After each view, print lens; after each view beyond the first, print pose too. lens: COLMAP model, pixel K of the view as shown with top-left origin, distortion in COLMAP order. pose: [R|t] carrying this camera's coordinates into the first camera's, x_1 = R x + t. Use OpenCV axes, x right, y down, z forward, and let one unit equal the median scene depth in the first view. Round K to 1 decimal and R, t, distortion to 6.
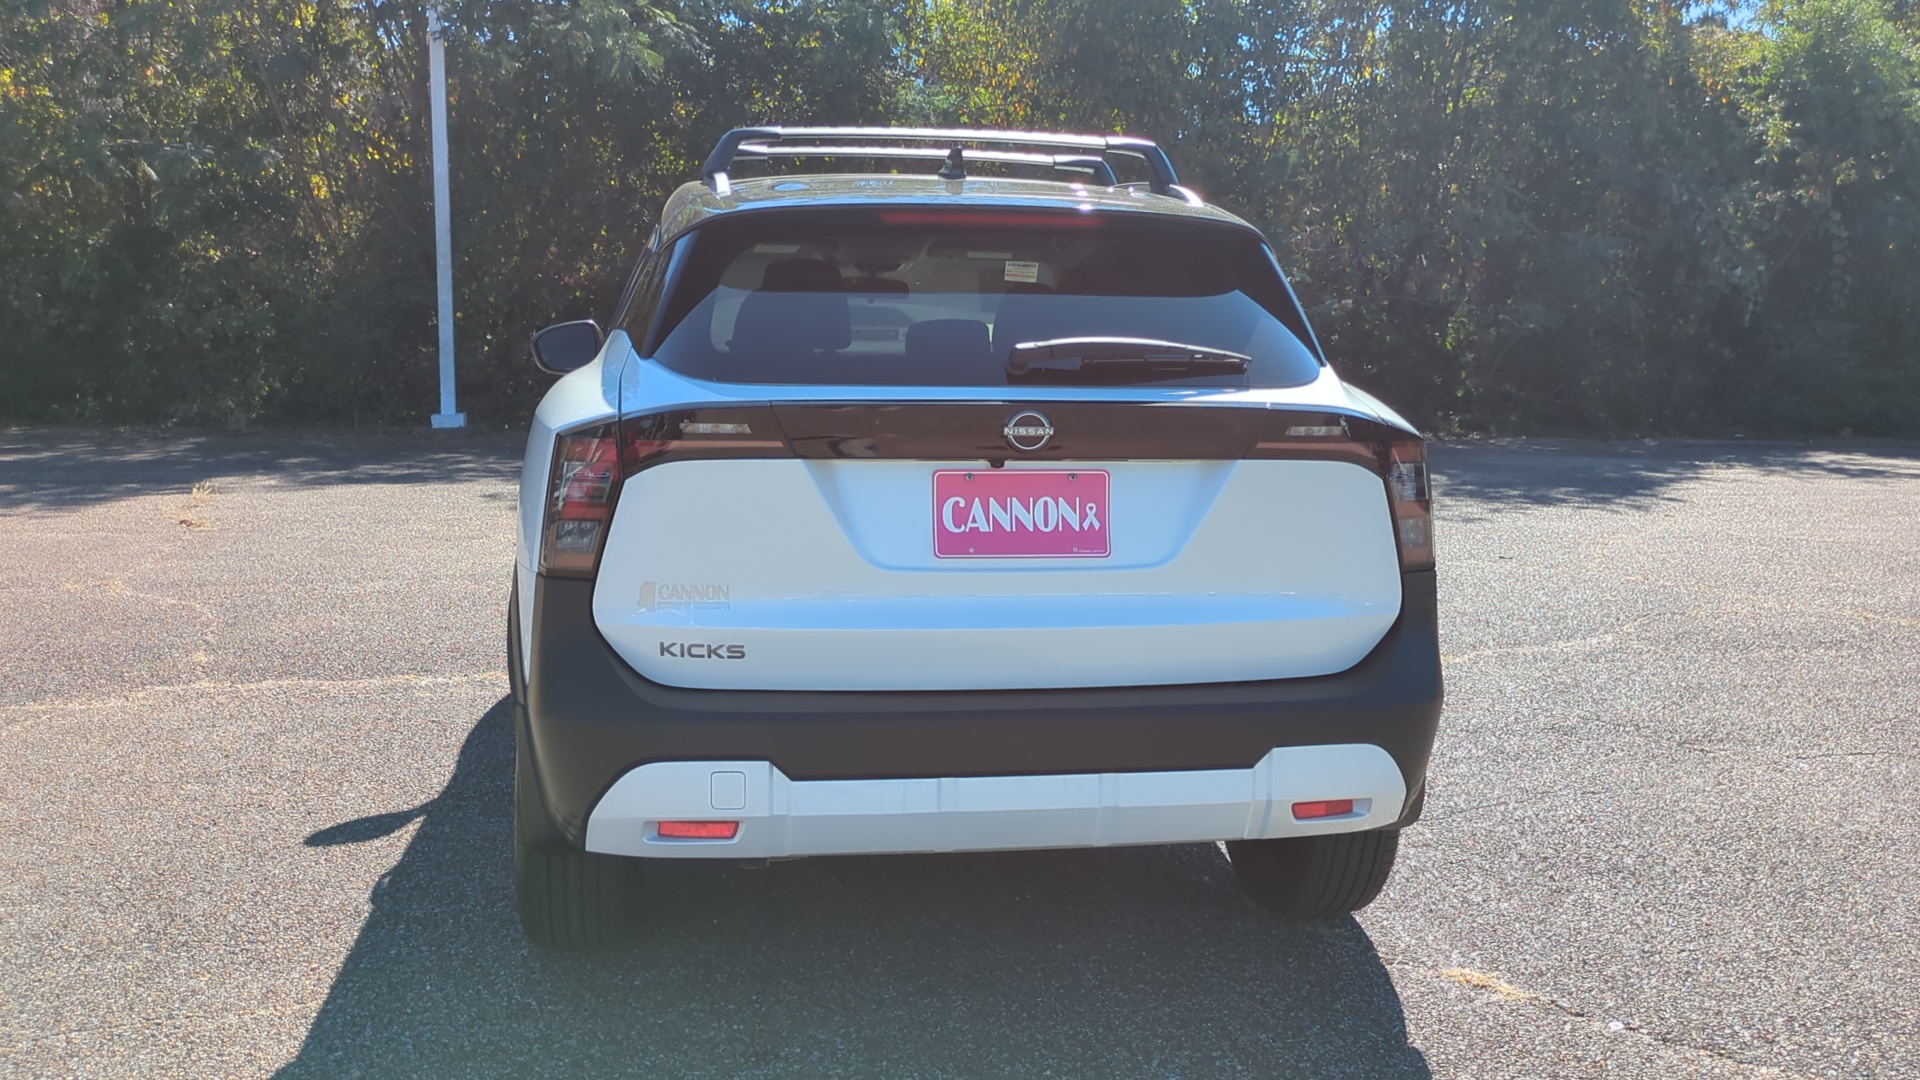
lens RADIAL K [[1661.6, 0, 966.4], [0, 1661.6, 547.5], [0, 0, 1]] dist [0.052537, -0.059079]
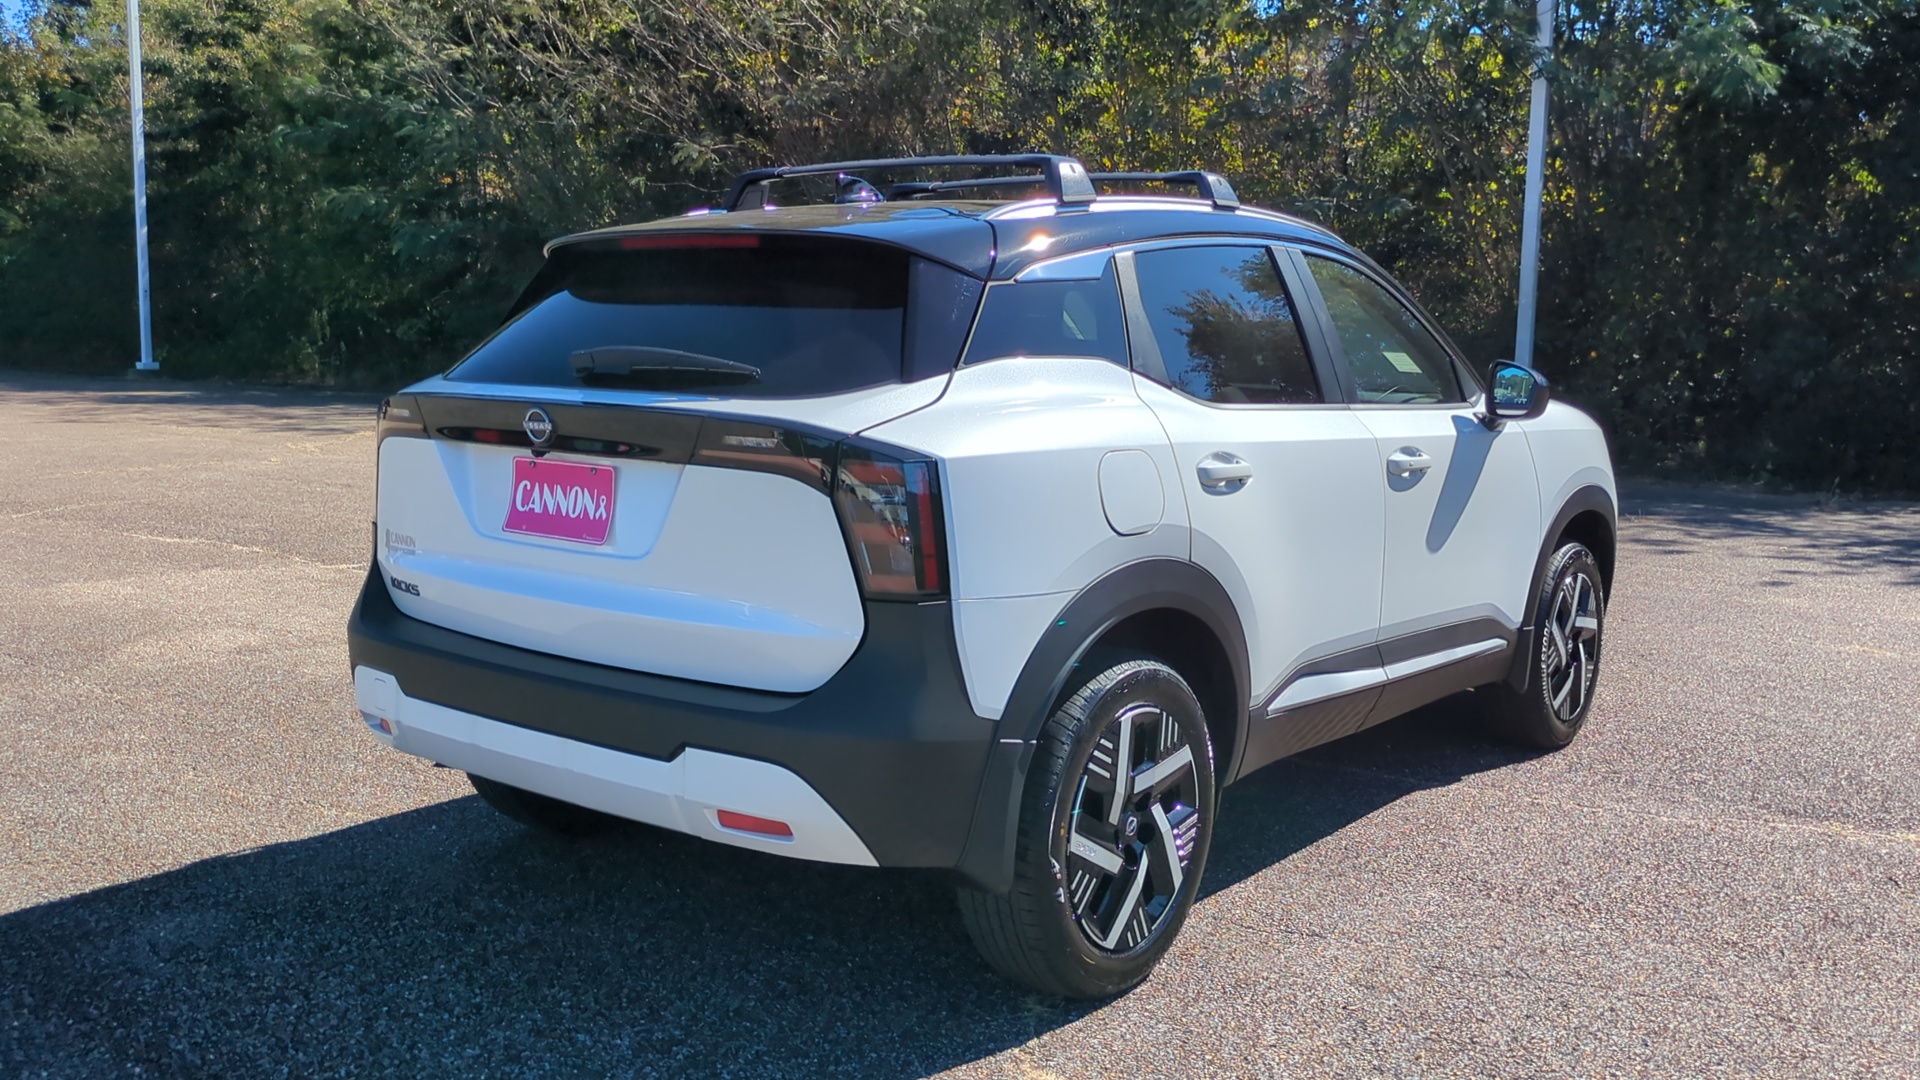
lens RADIAL K [[1661.6, 0, 978.8], [0, 1661.6, 533.0], [0, 0, 1]] dist [0.052537, -0.059079]
pose [[0.679469, 0.086999, -0.728528, 1.053940], [-0.112397, 0.993567, 0.013821, -0.045299], [0.725044, 0.072493, 0.684876, 0.423663]]
